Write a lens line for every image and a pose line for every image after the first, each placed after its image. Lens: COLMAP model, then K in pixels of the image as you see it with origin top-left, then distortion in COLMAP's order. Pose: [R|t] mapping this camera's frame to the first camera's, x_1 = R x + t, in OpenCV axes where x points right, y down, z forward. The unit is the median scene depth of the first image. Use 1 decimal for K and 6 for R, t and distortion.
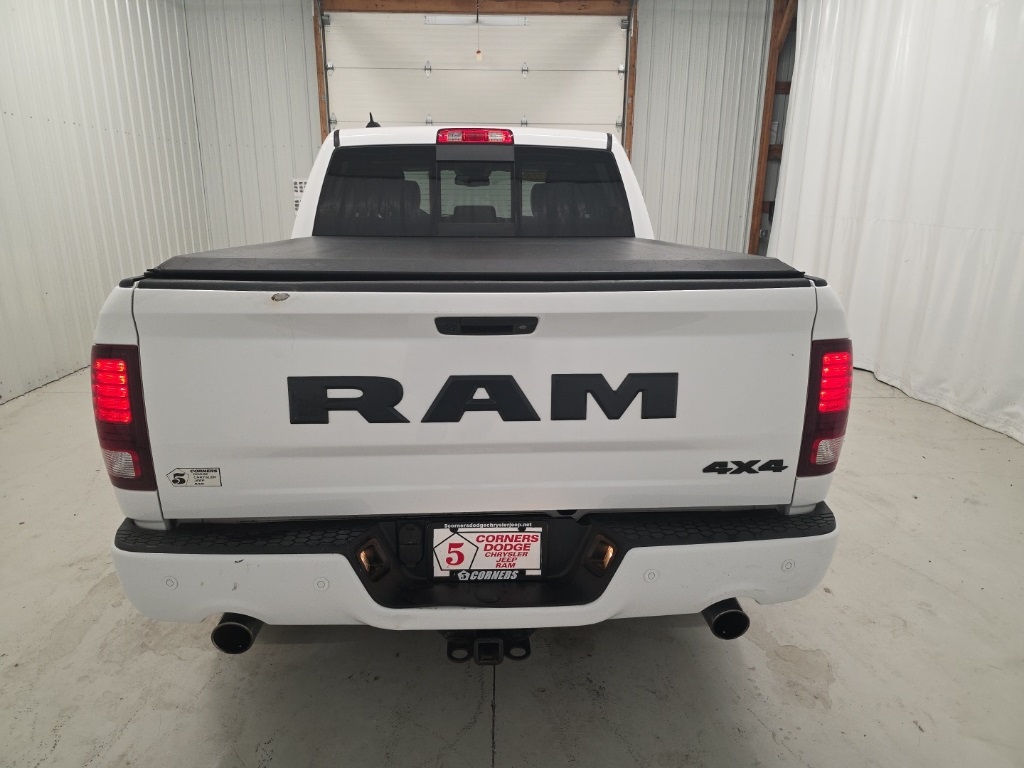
lens RADIAL K [[691.8, 0, 507.0], [0, 691.8, 376.4], [0, 0, 1]] dist [0.047258, -0.043226]
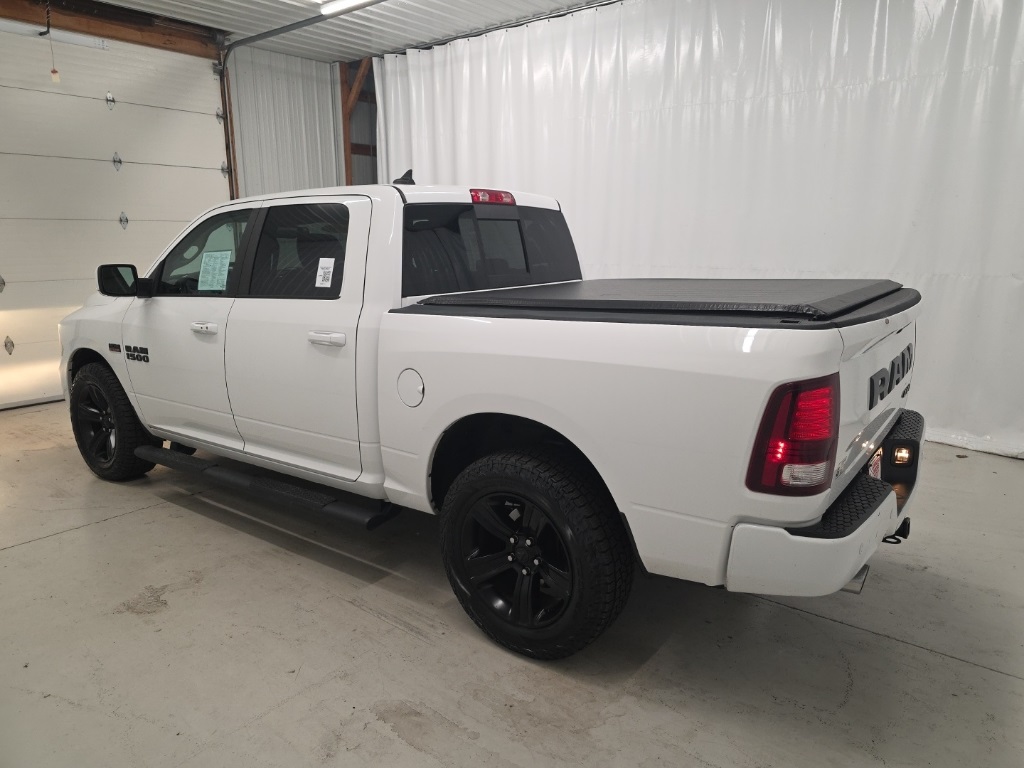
lens RADIAL K [[691.8, 0, 517.2], [0, 691.8, 380.1], [0, 0, 1]] dist [0.047258, -0.043226]
pose [[0.636809, -0.166466, 0.752837, -1.392111], [0.205945, 0.977663, 0.041974, -0.154863], [-0.743008, 0.128314, 0.656867, 0.444502]]
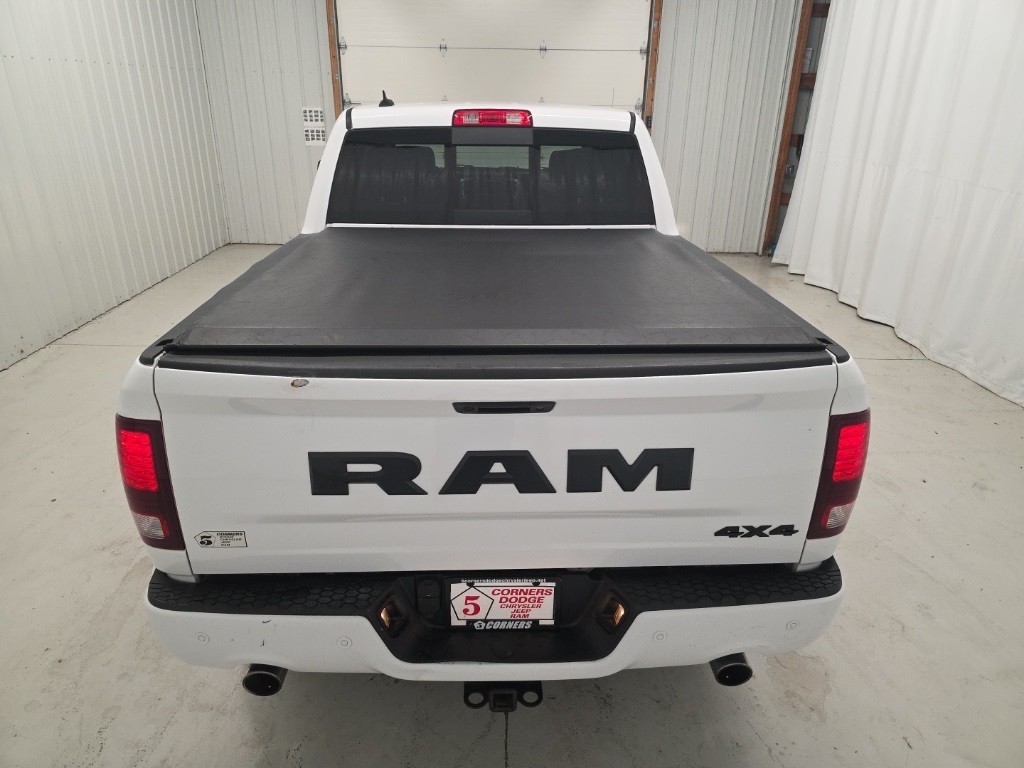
lens RADIAL K [[691.8, 0, 508.6], [0, 691.8, 370.3], [0, 0, 1]] dist [0.047258, -0.043226]
pose [[0.999785, 0.012768, -0.016345, -0.005491], [-0.010658, 0.992323, 0.123212, -0.183278], [0.017792, -0.123011, 0.992246, 0.007709]]
